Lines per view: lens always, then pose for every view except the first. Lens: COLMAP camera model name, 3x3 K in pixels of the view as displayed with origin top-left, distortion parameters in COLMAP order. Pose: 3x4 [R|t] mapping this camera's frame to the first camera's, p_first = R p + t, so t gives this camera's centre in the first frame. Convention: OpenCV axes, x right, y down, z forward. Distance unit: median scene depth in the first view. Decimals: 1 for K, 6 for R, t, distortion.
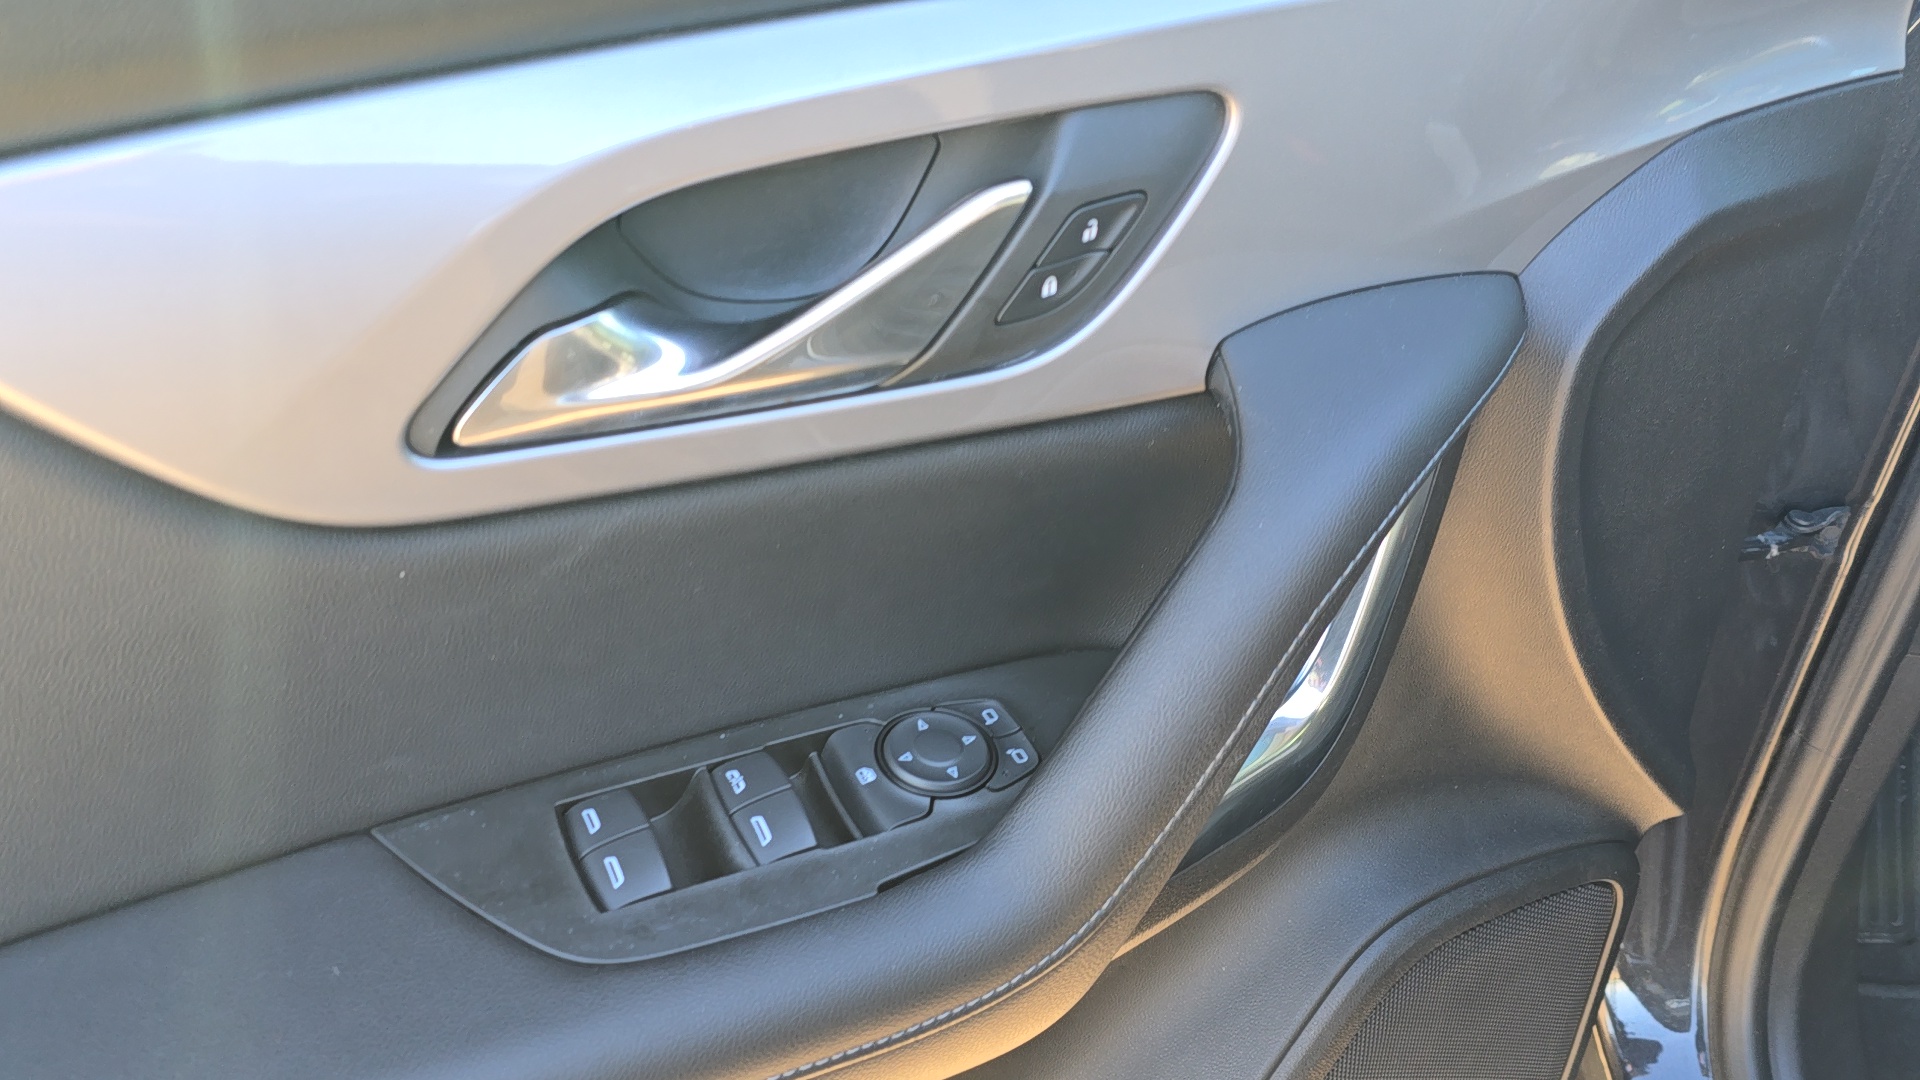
lens RADIAL K [[1573.5, 0, 954.1], [0, 1573.5, 533.4], [0, 0, 1]] dist [0.000612, 0.012026]
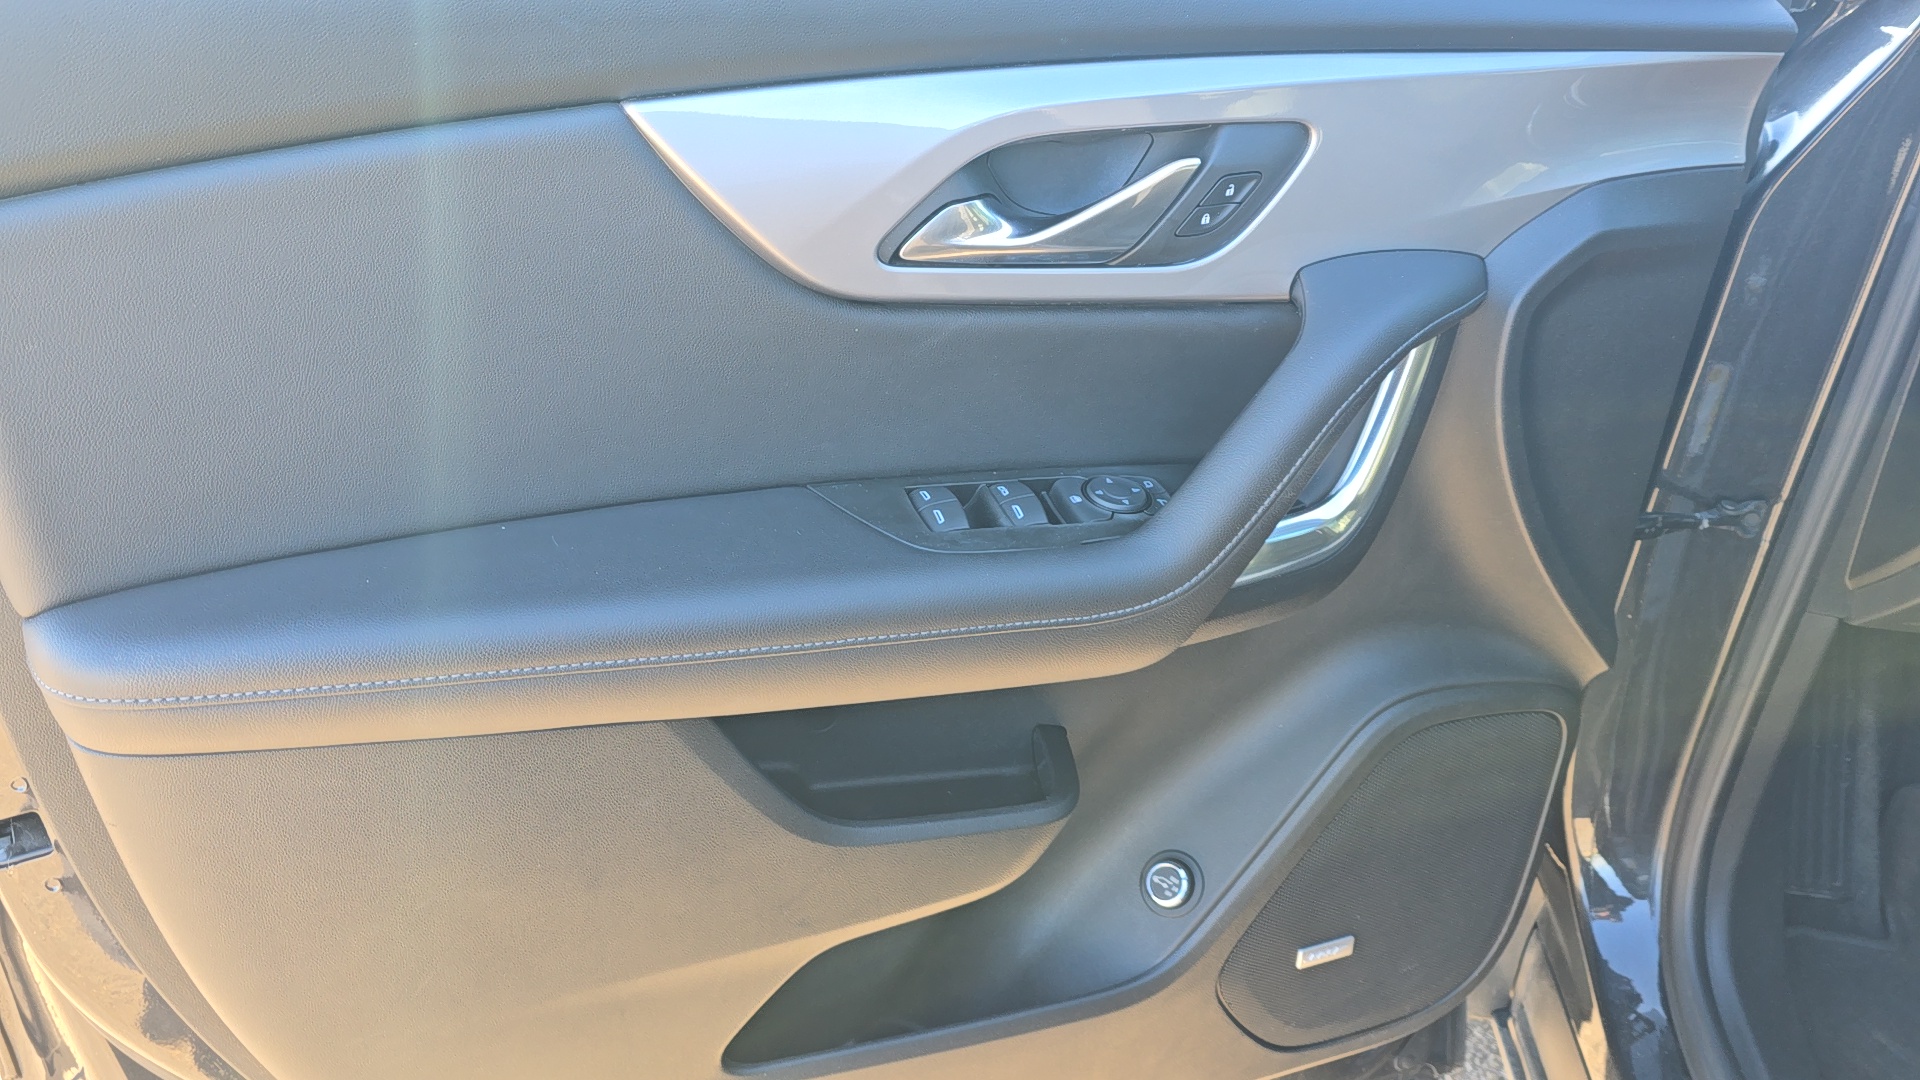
lens RADIAL K [[1573.5, 0, 968.5], [0, 1573.5, 545.9], [0, 0, 1]] dist [0.000612, 0.012026]
pose [[0.993038, 0.089873, -0.076149, -0.036687], [-0.096591, 0.991275, -0.089689, 0.375408], [0.067423, 0.096420, 0.993054, -0.738985]]
